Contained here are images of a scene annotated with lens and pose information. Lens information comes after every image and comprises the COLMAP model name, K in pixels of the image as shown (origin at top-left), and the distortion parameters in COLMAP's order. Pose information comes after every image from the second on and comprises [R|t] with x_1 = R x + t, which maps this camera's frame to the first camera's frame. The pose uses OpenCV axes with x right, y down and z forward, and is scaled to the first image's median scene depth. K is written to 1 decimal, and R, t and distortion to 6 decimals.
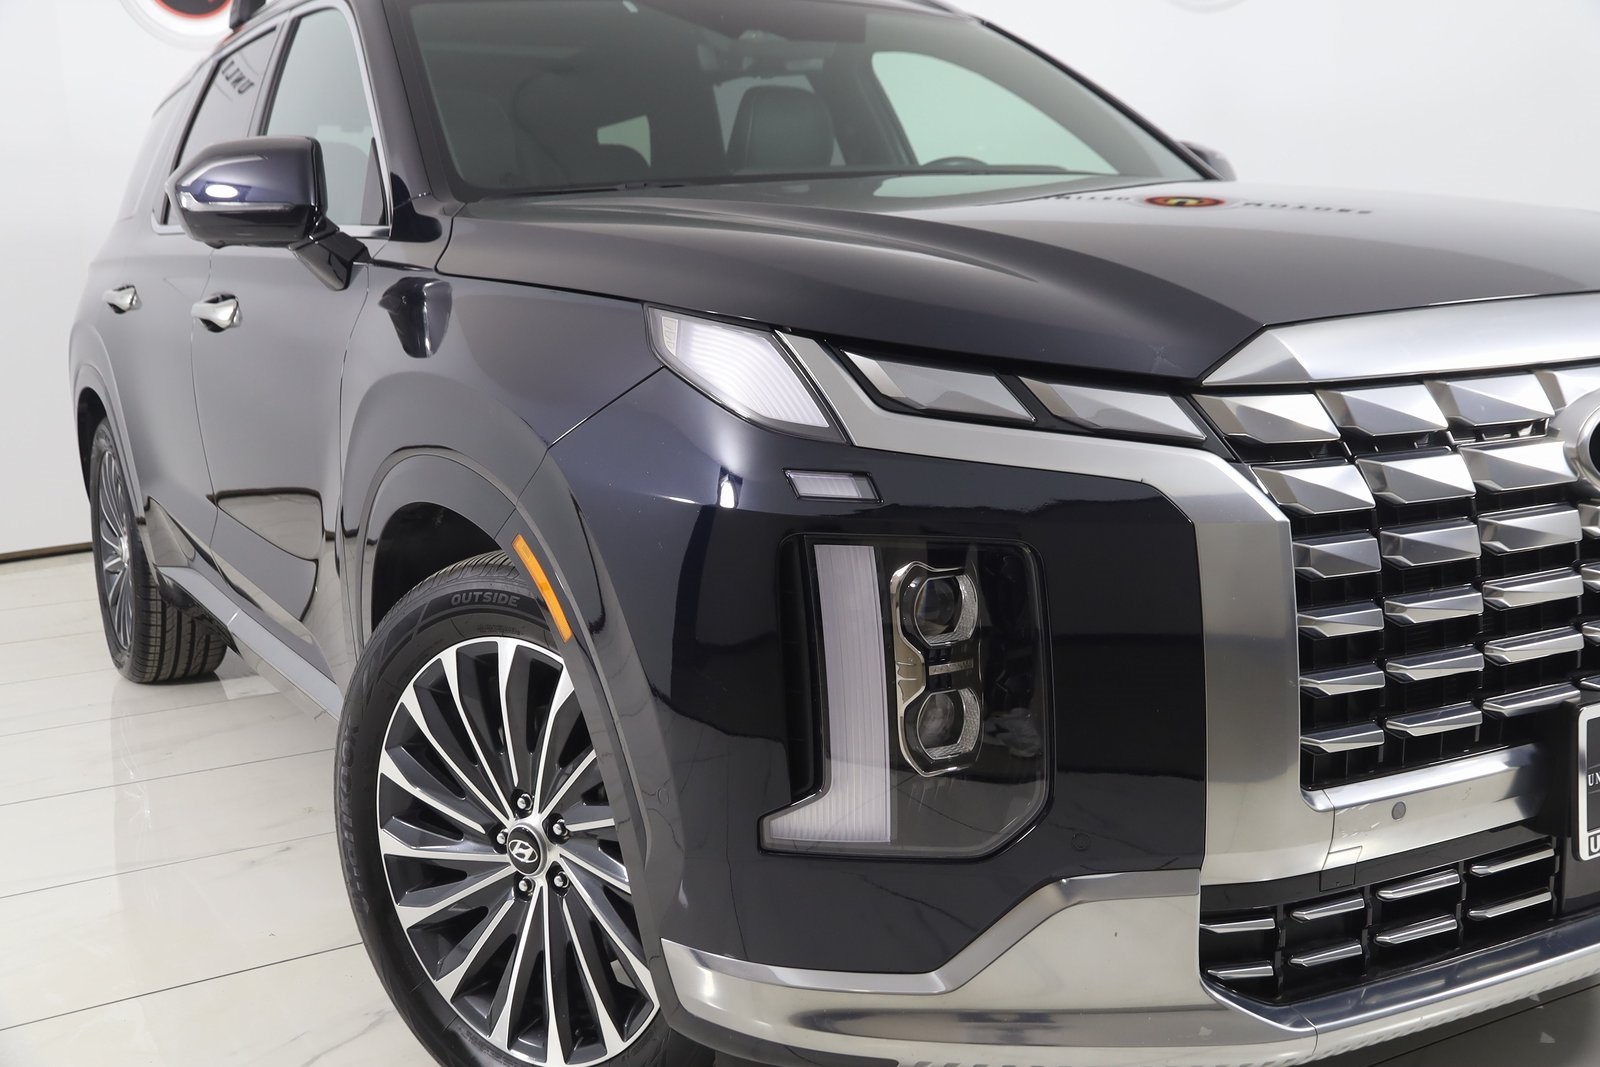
lens RADIAL K [[1492.2, 0, 803.5], [0, 1492.2, 494.9], [0, 0, 1]] dist [0.005969, 0.019613]
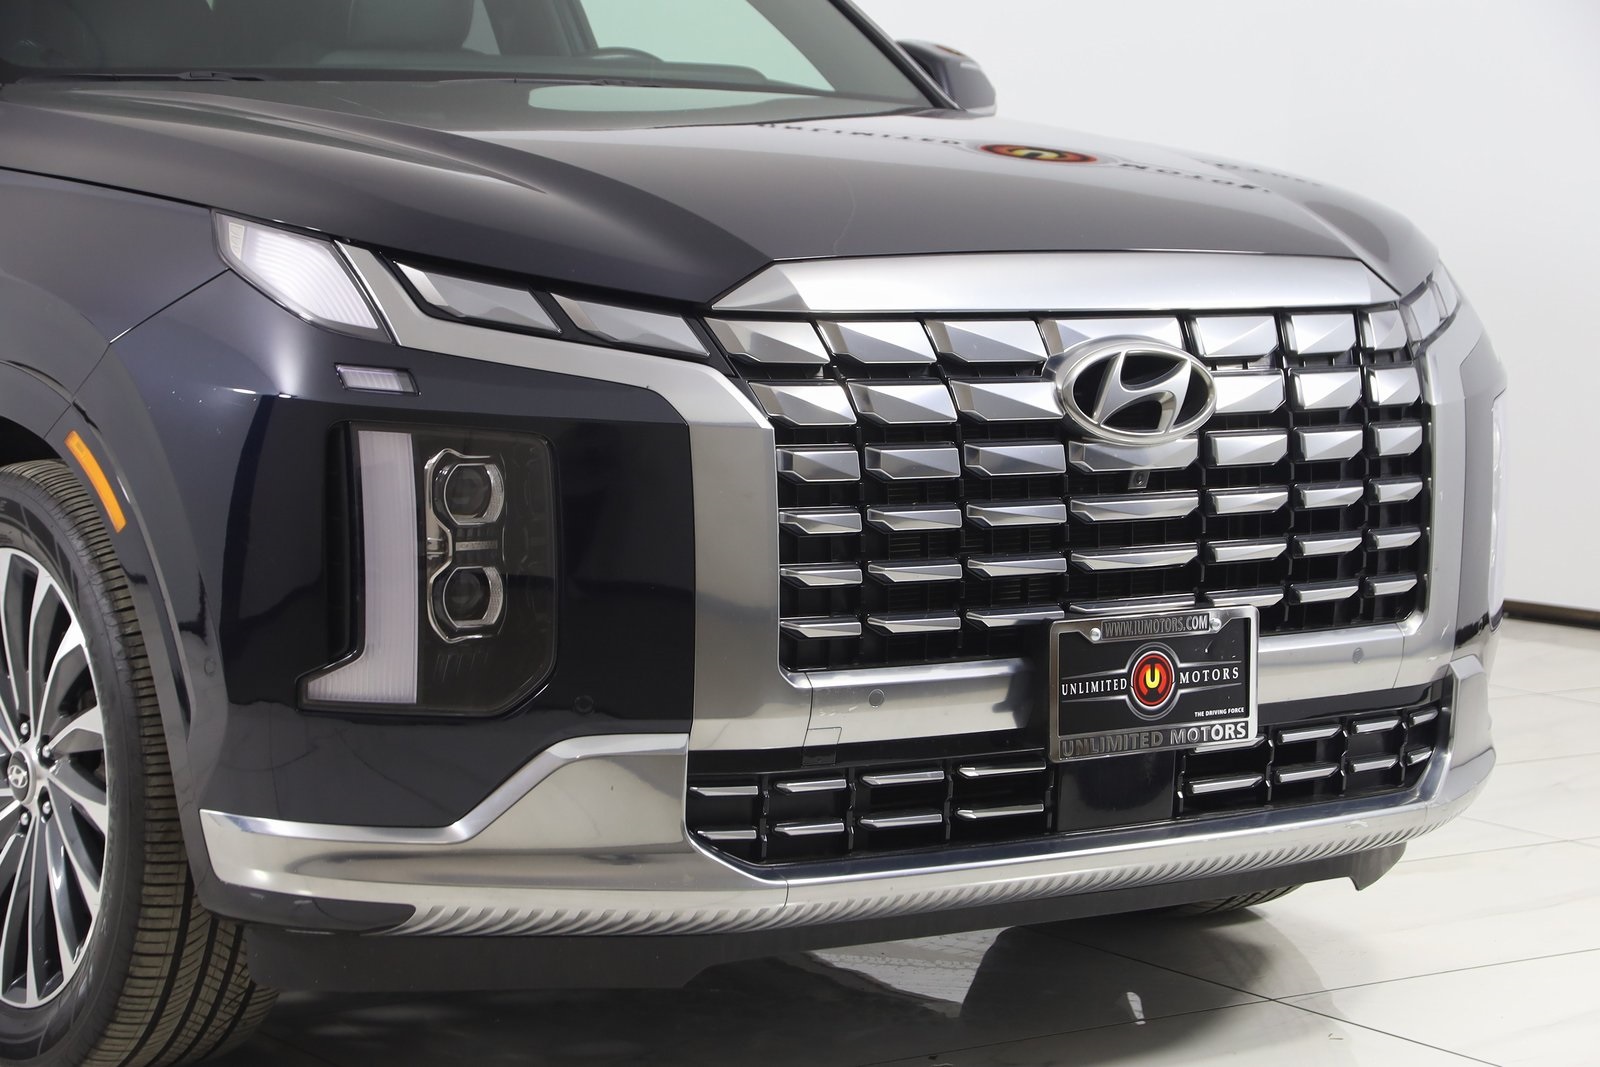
lens RADIAL K [[3105.1, 0, 800.0], [0, 3105.1, 533.5], [0, 0, 1]] dist [0.130693, 0.162893]
pose [[0.994381, 0.046315, 0.095188, 0.114916], [-0.042843, 0.998351, -0.038202, 0.180520], [-0.096801, 0.033909, 0.994726, -1.324955]]
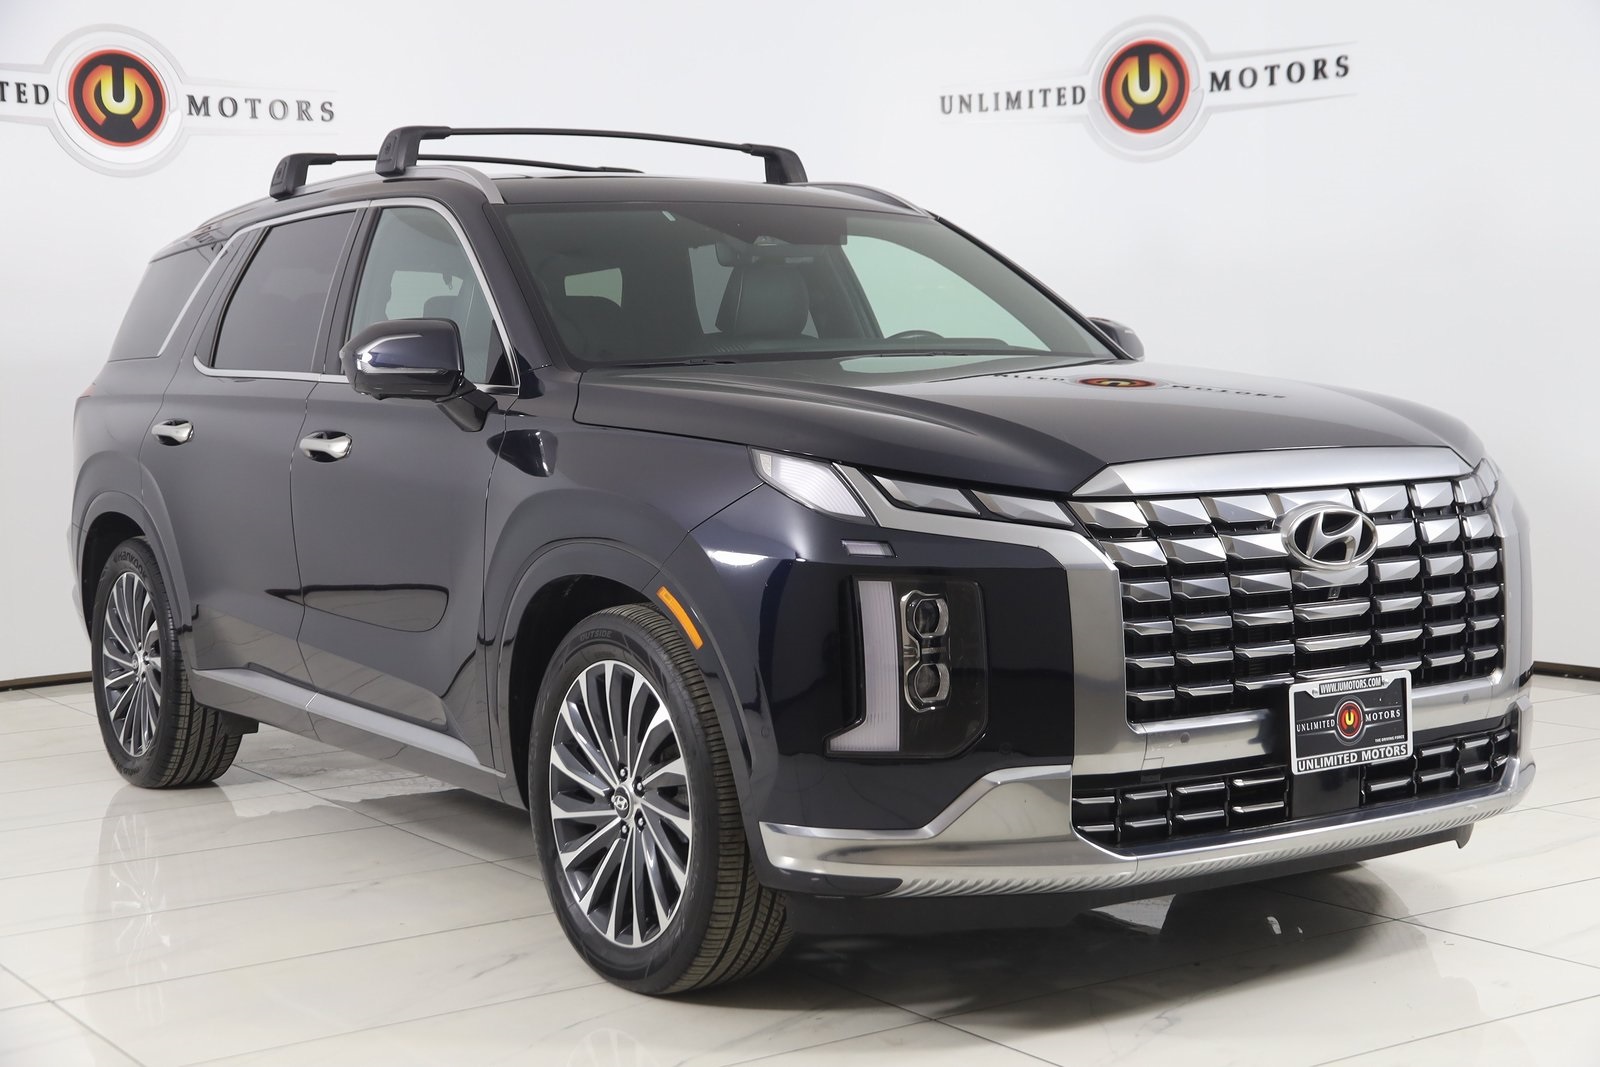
lens RADIAL K [[1938.3, 0, 800.0], [0, 1938.3, 533.5], [0, 0, 1]] dist [0.054020, 0.048235]
pose [[0.997979, 0.012583, 0.062287, -0.202619], [-0.007467, 0.996630, -0.081691, 0.162410], [-0.063105, 0.081061, 0.994709, -1.282052]]
